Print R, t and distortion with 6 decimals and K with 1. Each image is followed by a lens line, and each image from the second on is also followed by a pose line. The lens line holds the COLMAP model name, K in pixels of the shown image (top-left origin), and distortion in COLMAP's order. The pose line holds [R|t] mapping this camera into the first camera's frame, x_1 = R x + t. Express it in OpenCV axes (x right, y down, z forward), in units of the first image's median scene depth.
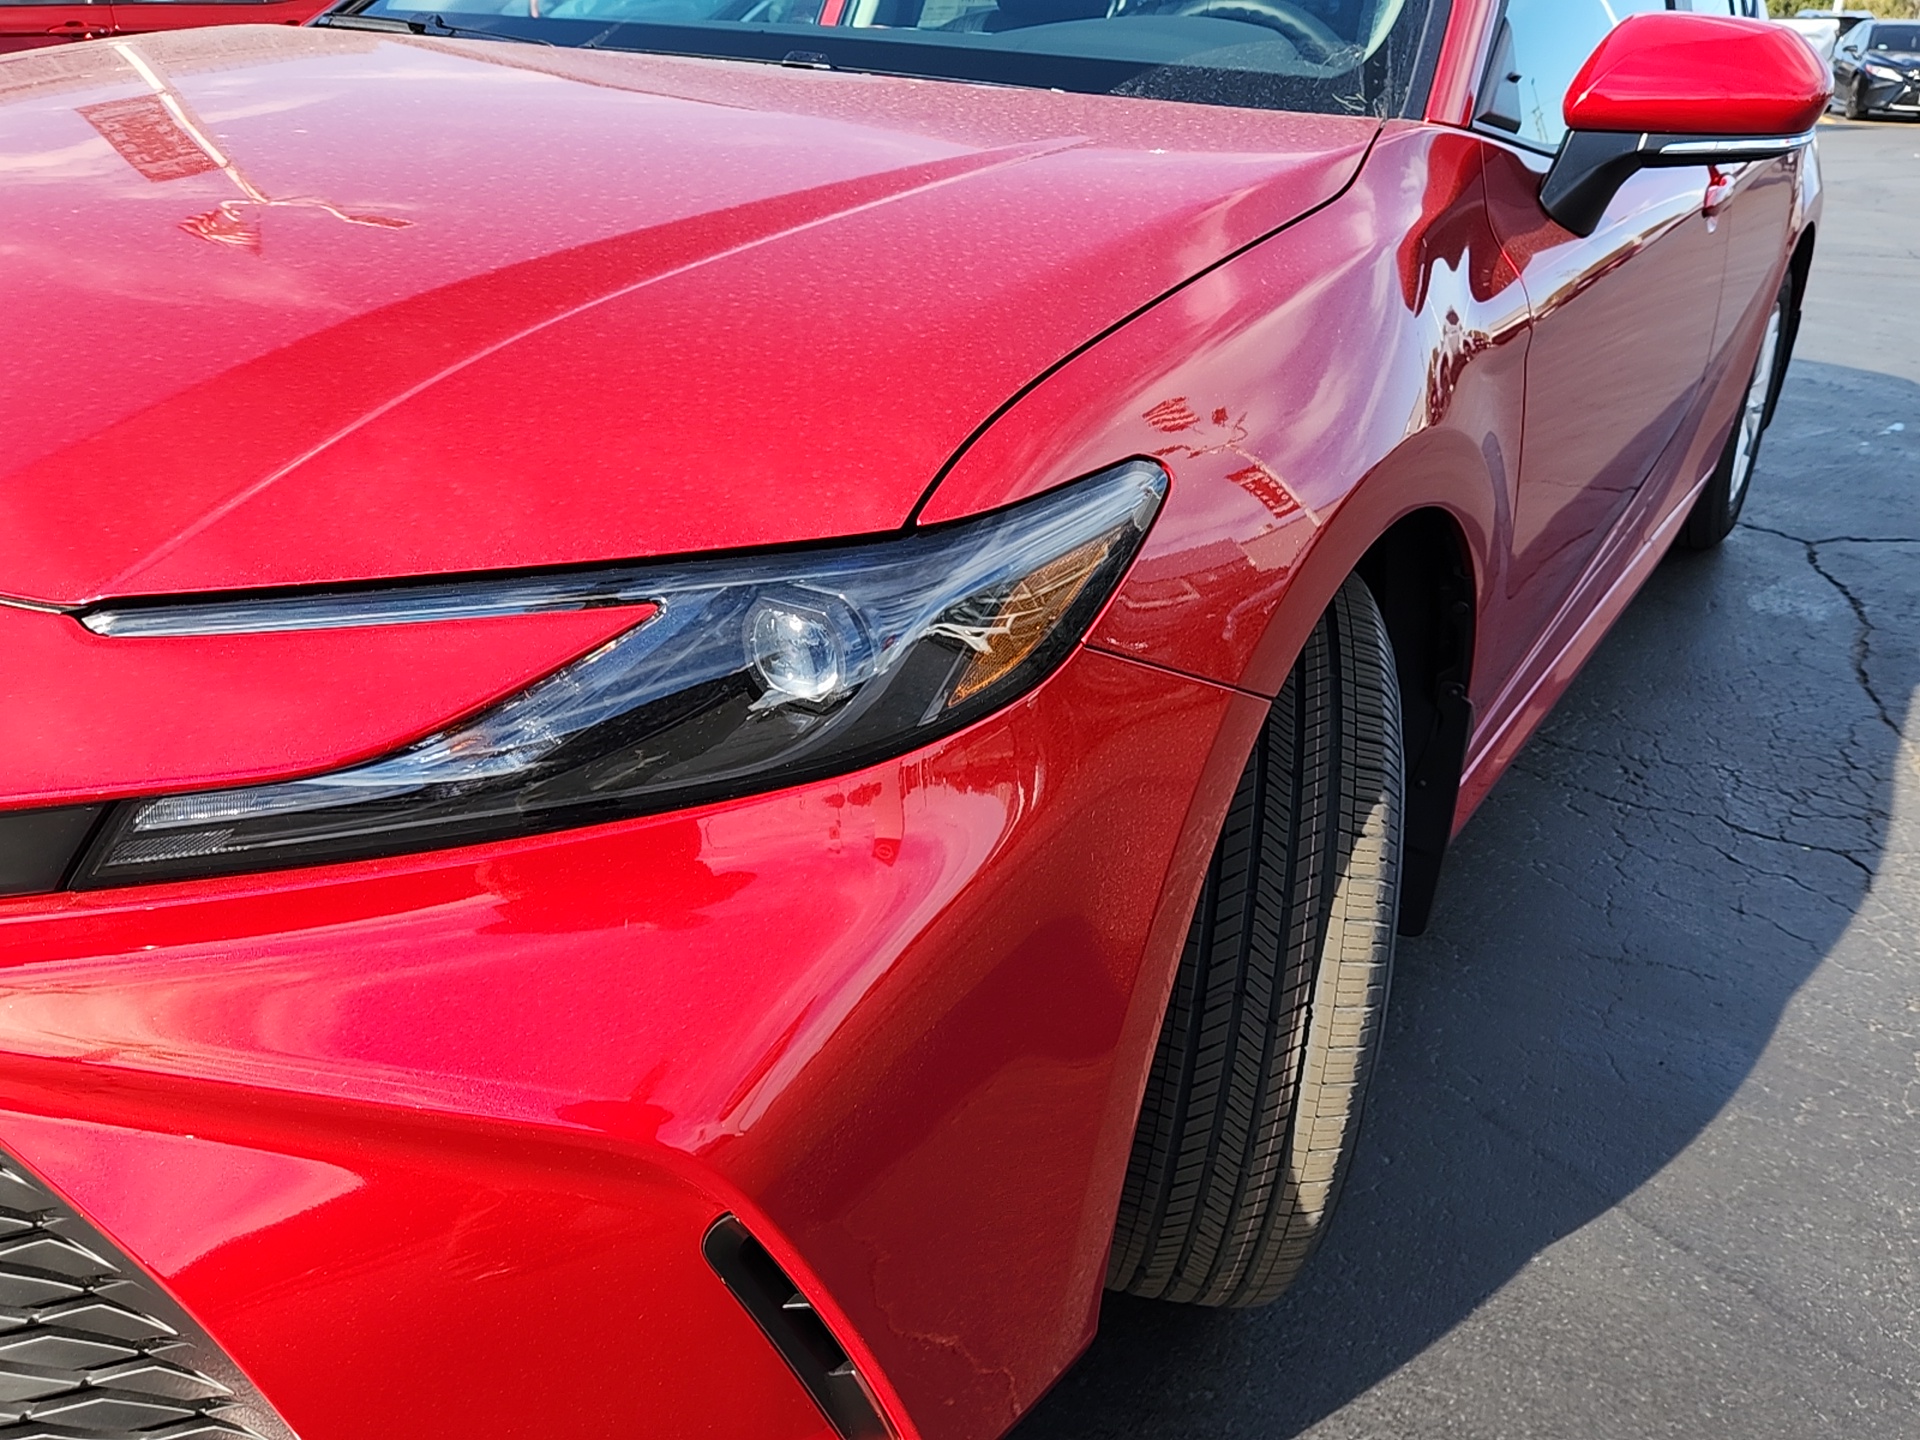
lens RADIAL K [[1505.9, 0, 960.0], [0, 1505.9, 720.0], [0, 0, 1]] dist [0.187042, -0.212271]
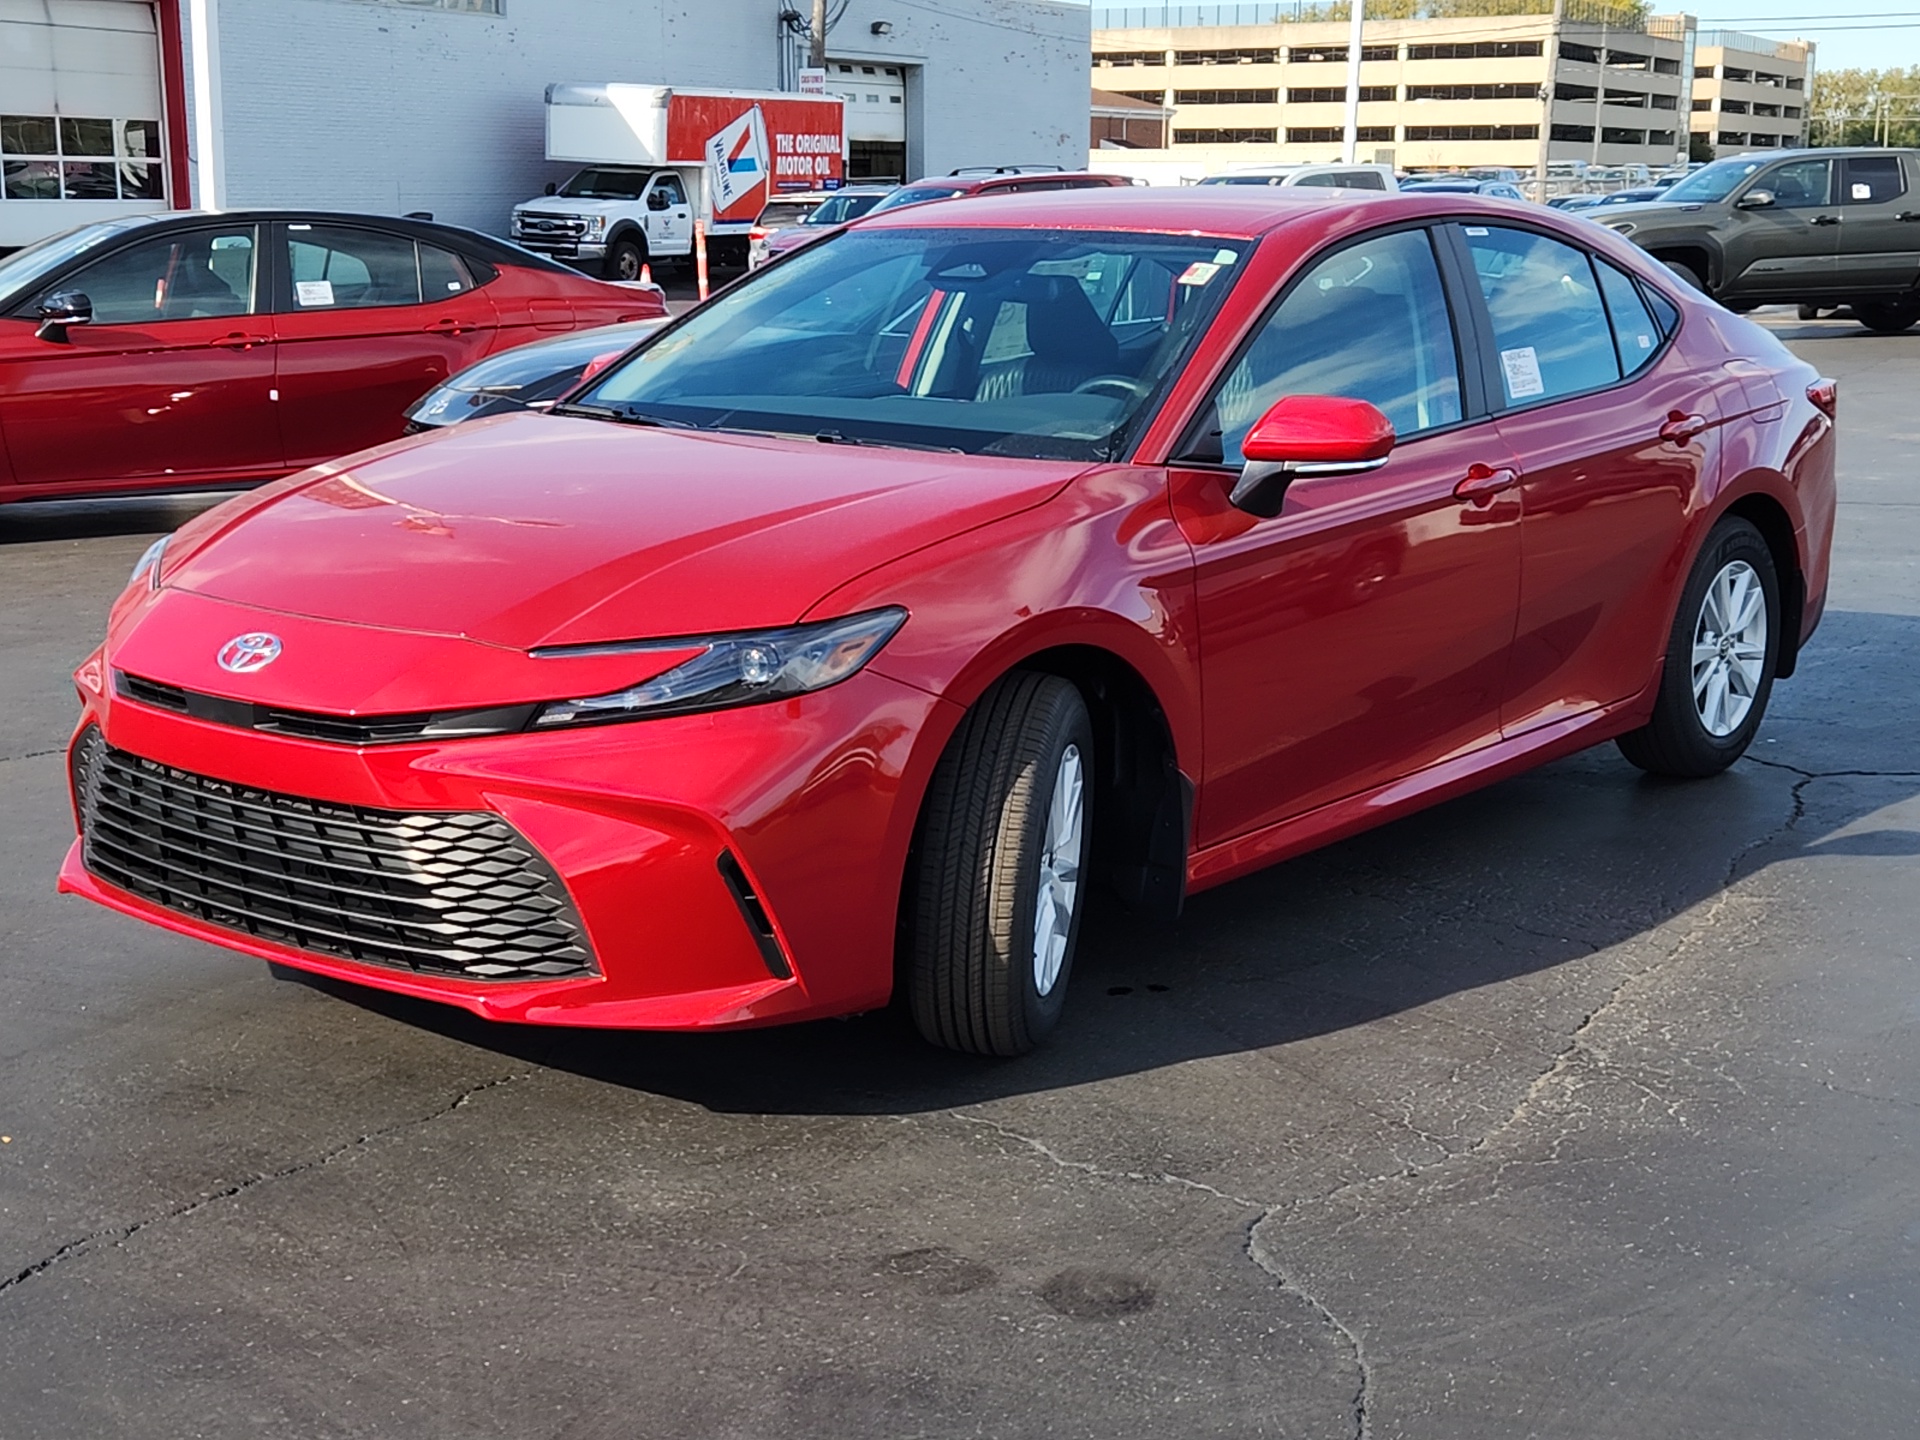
lens RADIAL K [[1826.7, 0, 962.1], [0, 1826.7, 715.0], [0, 0, 1]] dist [0.083141, -0.044493]
pose [[0.996267, -0.008389, -0.085915, 0.418038], [-0.007830, 0.982383, -0.186716, 0.499729], [0.085968, 0.186692, 0.978650, -1.689862]]
